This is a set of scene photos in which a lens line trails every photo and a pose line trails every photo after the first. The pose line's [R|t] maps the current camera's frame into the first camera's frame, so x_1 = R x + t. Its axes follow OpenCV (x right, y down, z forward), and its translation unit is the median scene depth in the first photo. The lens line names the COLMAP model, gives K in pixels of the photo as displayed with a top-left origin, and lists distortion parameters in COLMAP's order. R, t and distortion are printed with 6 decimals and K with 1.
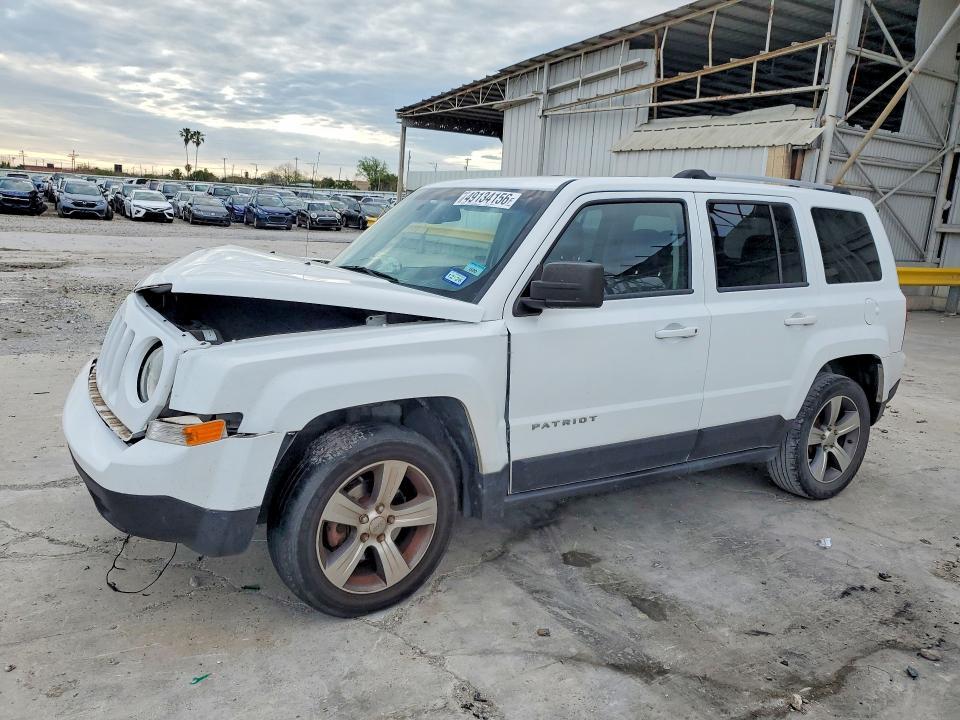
lens RADIAL K [[729.9, 0, 470.9], [0, 729.9, 355.1], [0, 0, 1]] dist [0.024079, 0.017533]
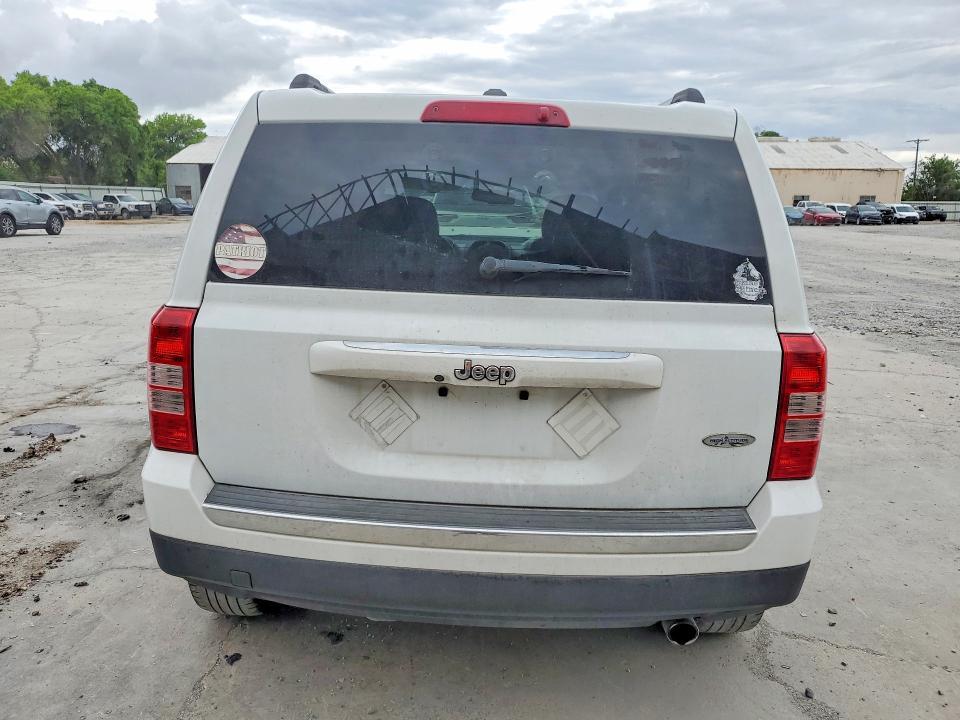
lens RADIAL K [[729.9, 0, 472.2], [0, 729.9, 357.3], [0, 0, 1]] dist [0.024079, 0.017533]
pose [[-0.535144, 0.100147, -0.838803, 1.174092], [-0.220074, 0.942134, 0.252887, -0.275056], [0.815591, 0.319930, -0.482138, 1.880596]]
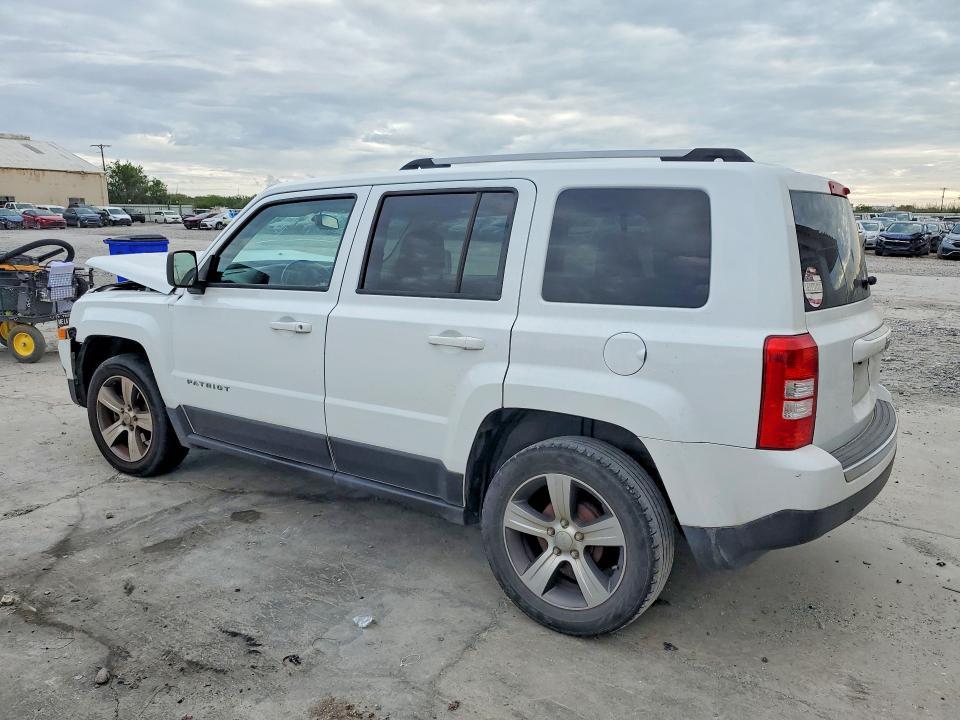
lens RADIAL K [[729.9, 0, 476.8], [0, 729.9, 357.8], [0, 0, 1]] dist [0.024079, 0.017533]
pose [[0.402596, 0.113201, -0.908351, 1.349683], [-0.164775, 0.985077, 0.049732, -0.083761], [0.900425, 0.129652, 0.415240, 0.845230]]
